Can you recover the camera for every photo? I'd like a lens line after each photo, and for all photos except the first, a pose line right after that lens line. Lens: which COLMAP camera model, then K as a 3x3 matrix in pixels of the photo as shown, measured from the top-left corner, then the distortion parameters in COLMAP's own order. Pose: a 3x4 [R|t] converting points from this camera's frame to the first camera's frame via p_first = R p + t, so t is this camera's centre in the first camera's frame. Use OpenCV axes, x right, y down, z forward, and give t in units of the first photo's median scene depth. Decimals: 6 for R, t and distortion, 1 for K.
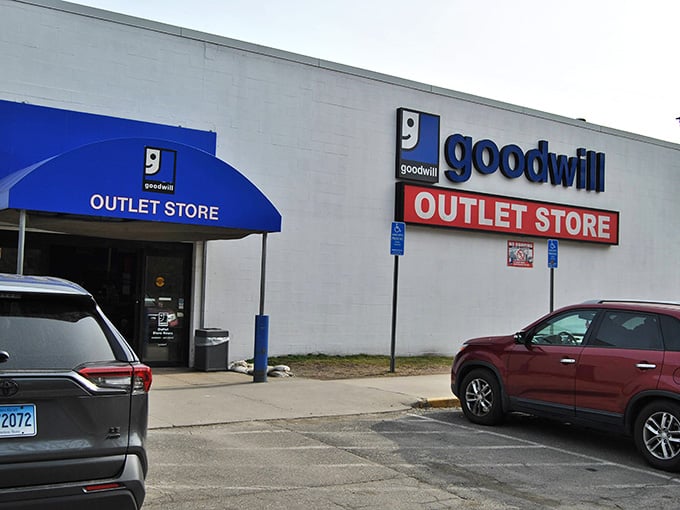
lens RADIAL K [[810.1, 0, 340.2], [0, 810.1, 254.6], [0, 0, 1]] dist [-0.016393, 0.000000]
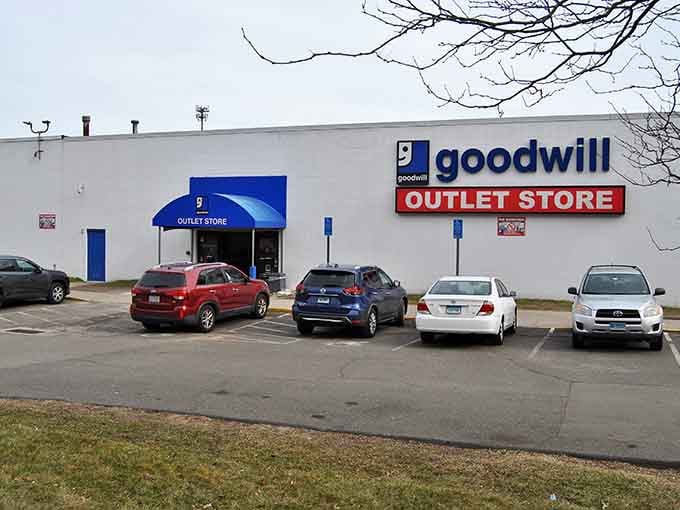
lens RADIAL K [[810.1, 0, 340.0], [0, 810.1, 253.3], [0, 0, 1]] dist [-0.016393, 0.000000]
pose [[0.568999, -0.003821, -0.822329, 1.257259], [0.045487, 0.998604, 0.026834, -0.005298], [0.821079, -0.052674, 0.568379, -0.027259]]
